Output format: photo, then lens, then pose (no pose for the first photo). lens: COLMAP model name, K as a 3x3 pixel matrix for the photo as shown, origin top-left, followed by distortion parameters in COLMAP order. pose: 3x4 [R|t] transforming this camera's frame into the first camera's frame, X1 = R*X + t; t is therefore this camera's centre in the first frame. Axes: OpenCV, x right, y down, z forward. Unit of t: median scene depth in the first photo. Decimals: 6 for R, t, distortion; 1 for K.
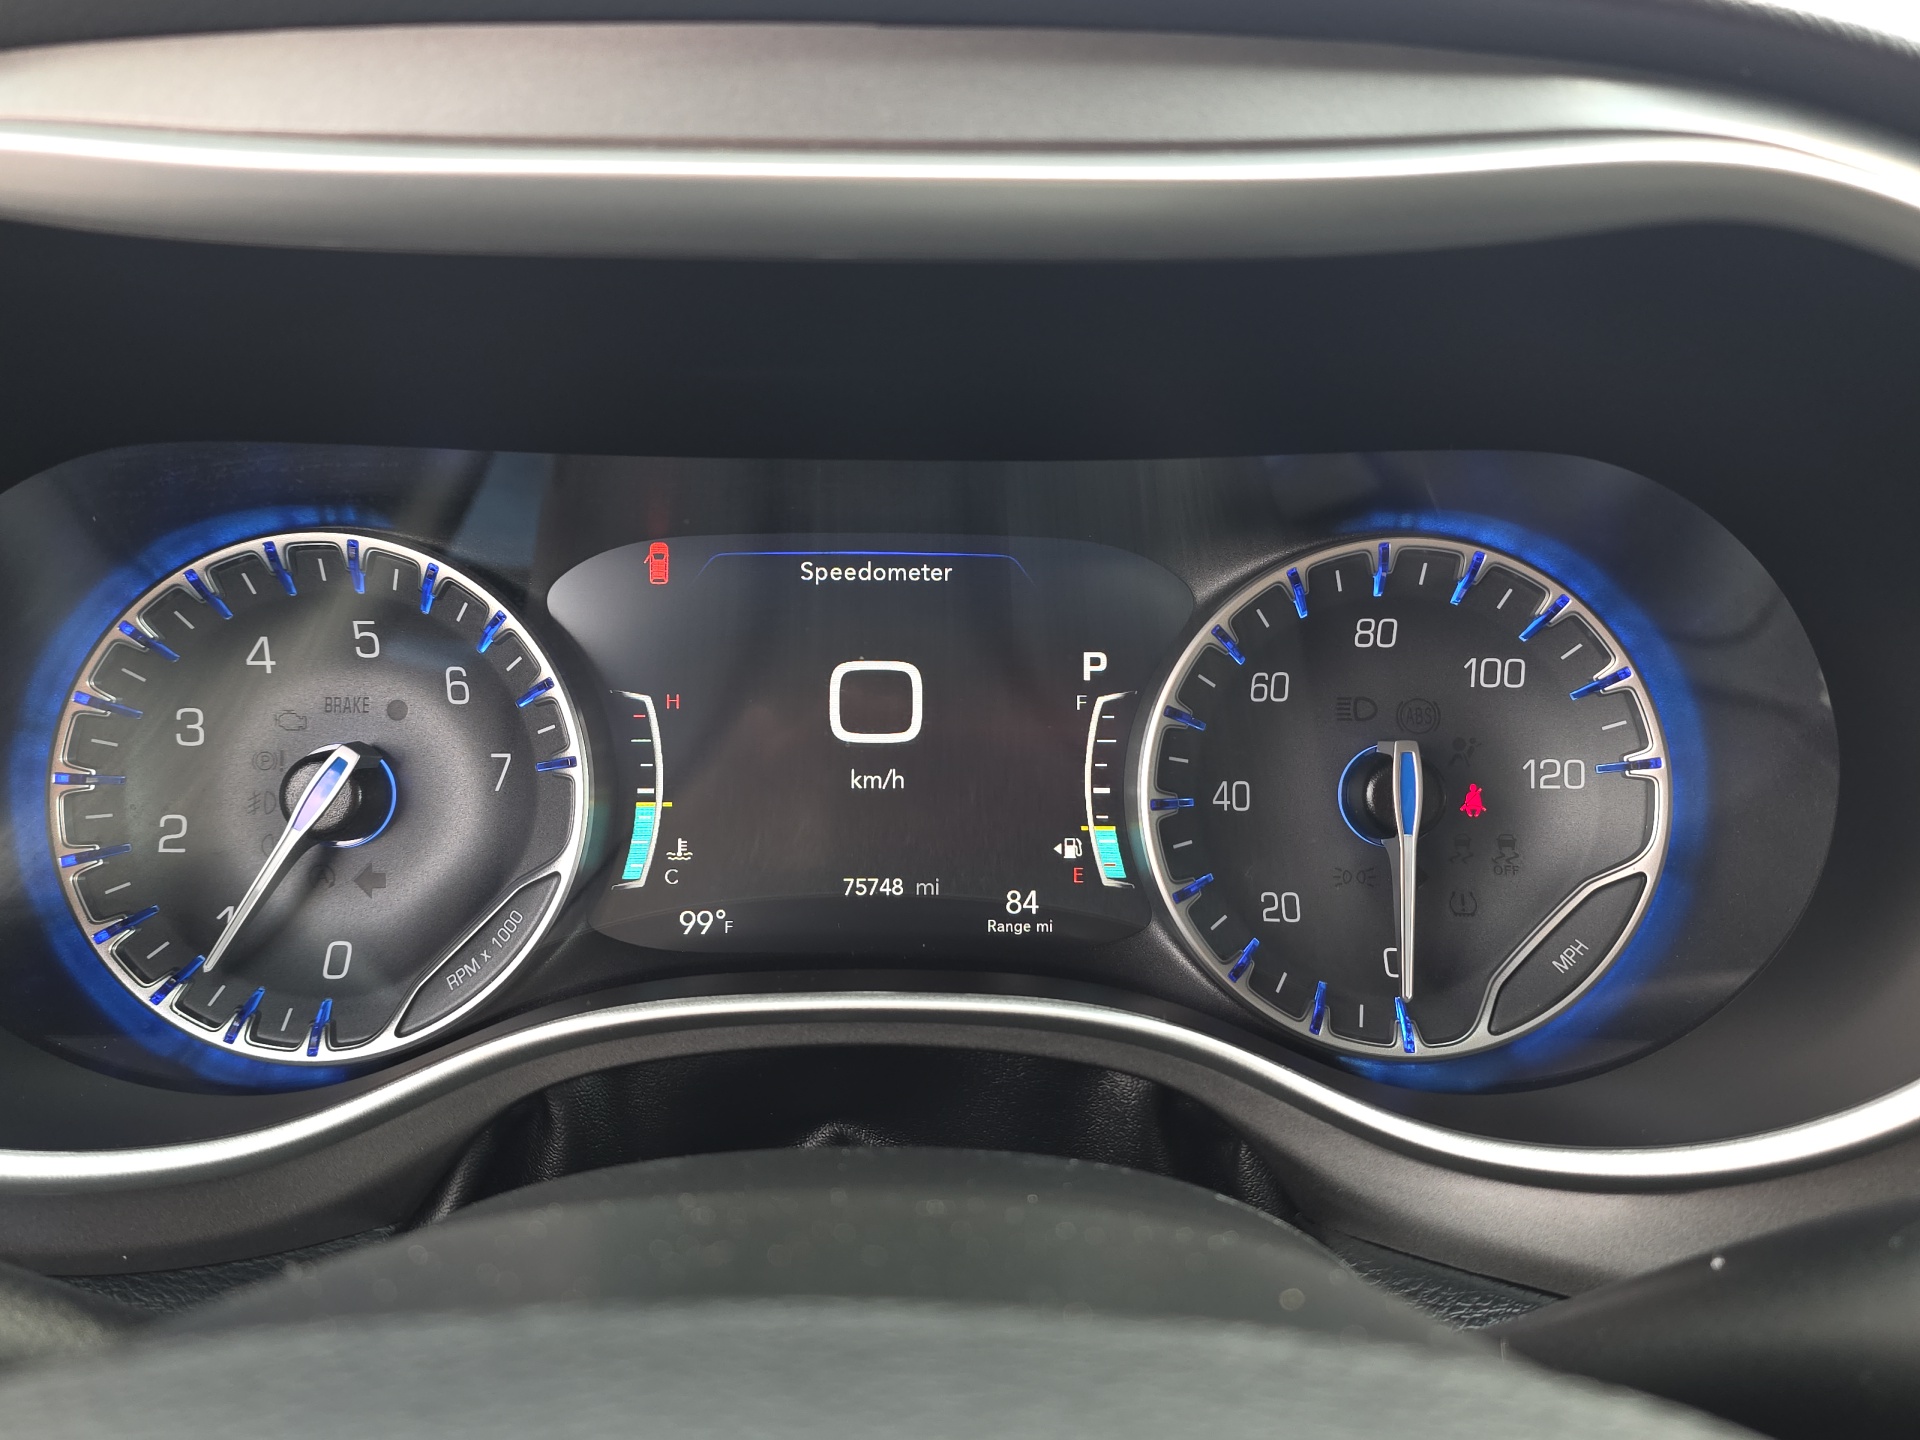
lens RADIAL K [[1622.2, 0, 967.6], [0, 1622.2, 705.1], [0, 0, 1]] dist [0.096590, -0.112950]
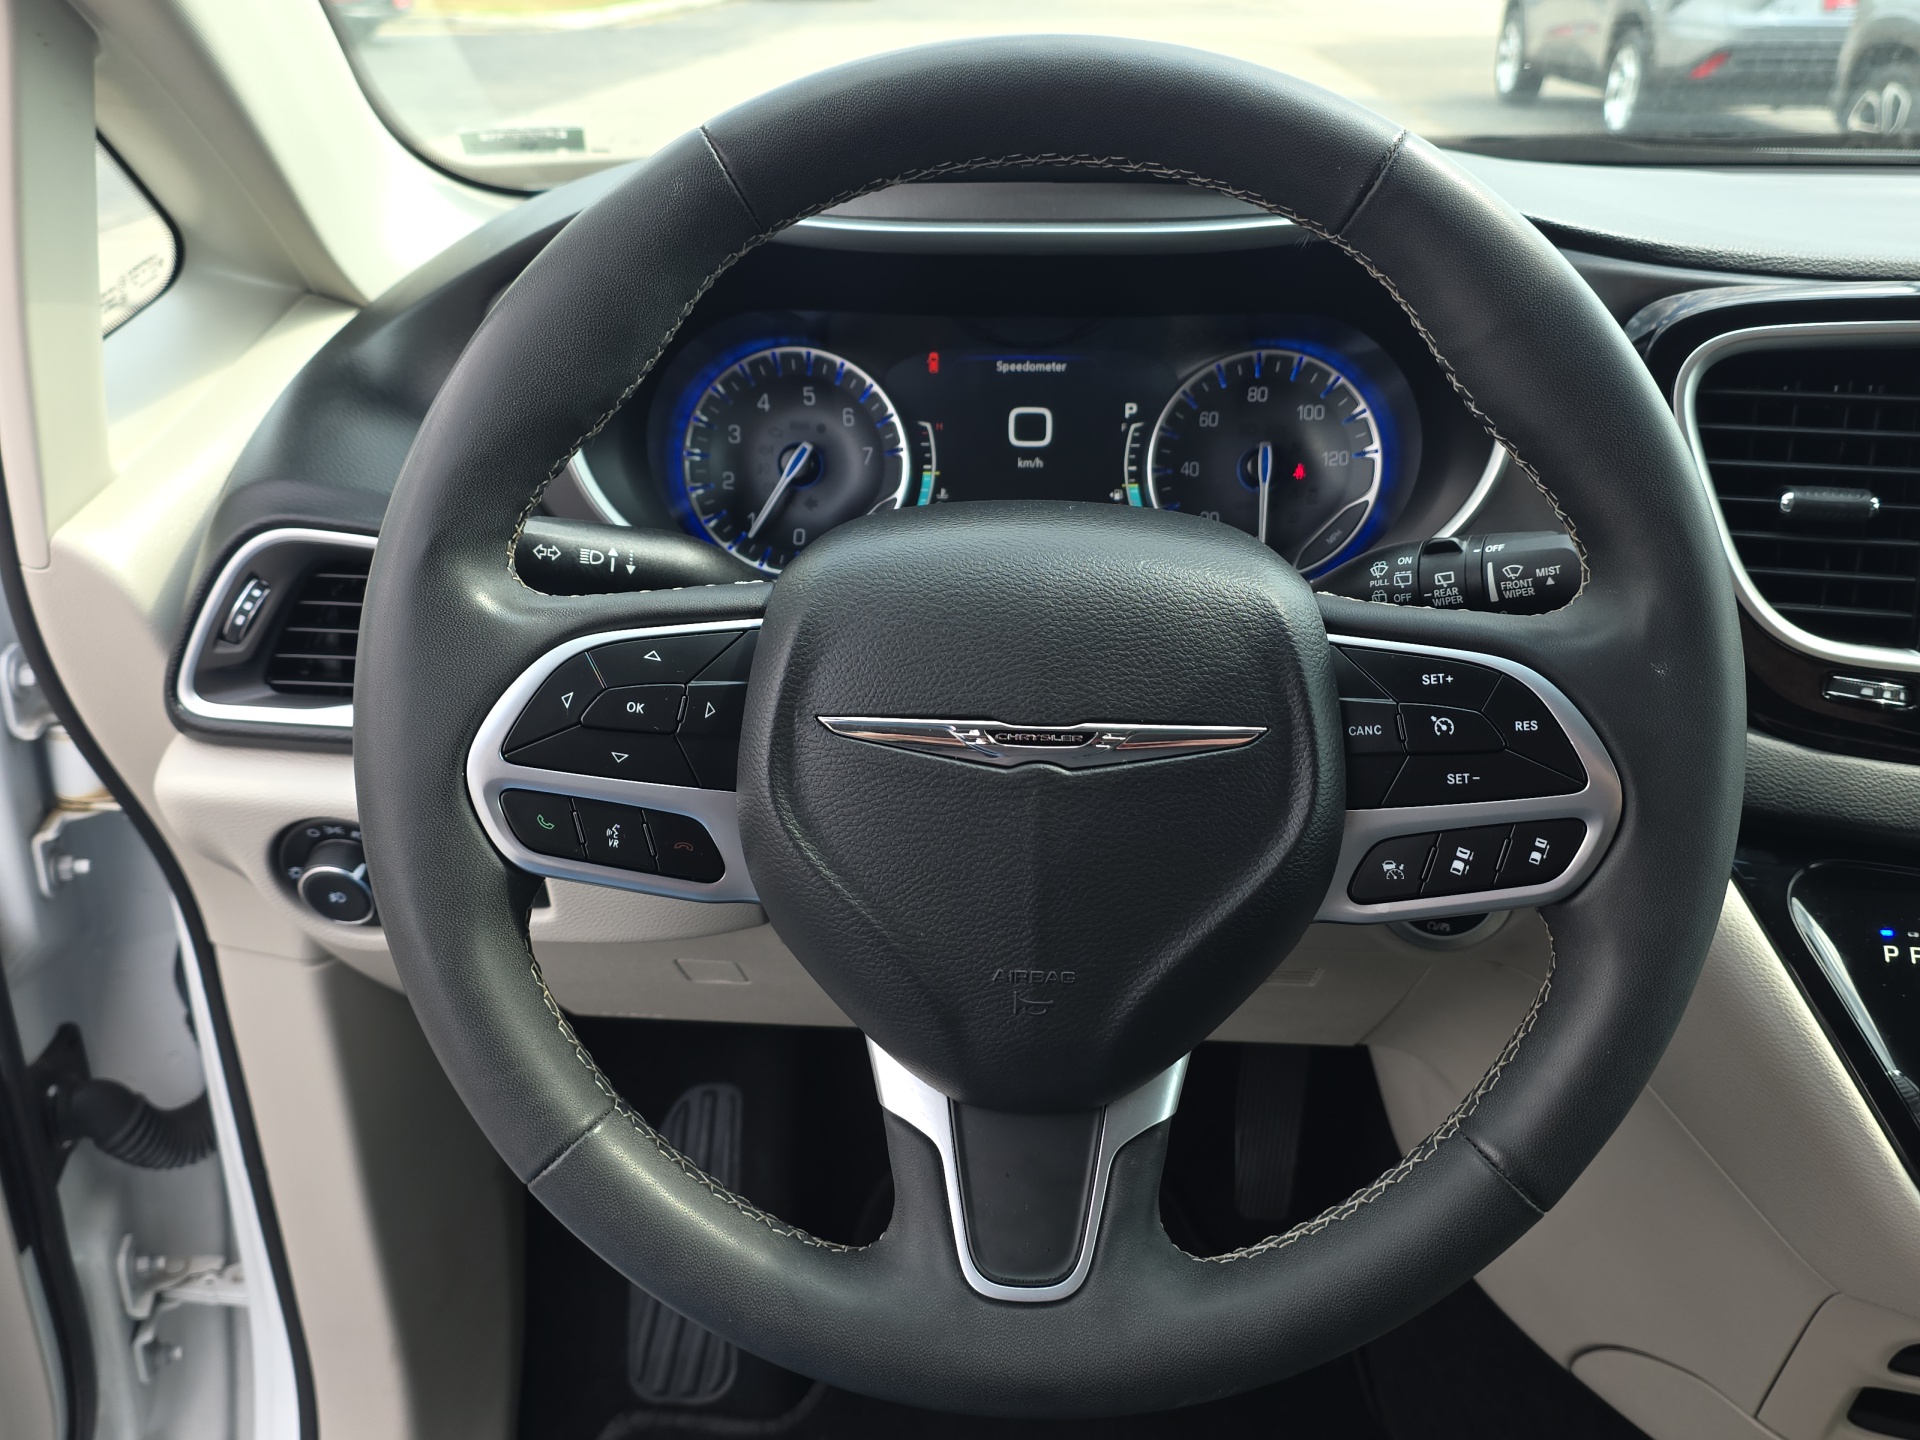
lens RADIAL K [[1681.7, 0, 957.8], [0, 1681.7, 722.0], [0, 0, 1]] dist [0.138150, -0.115949]
pose [[0.998515, 0.014253, -0.052587, -0.030391], [-0.008543, 0.994195, 0.107254, 0.159356], [0.053810, -0.106645, 0.992840, -1.399017]]
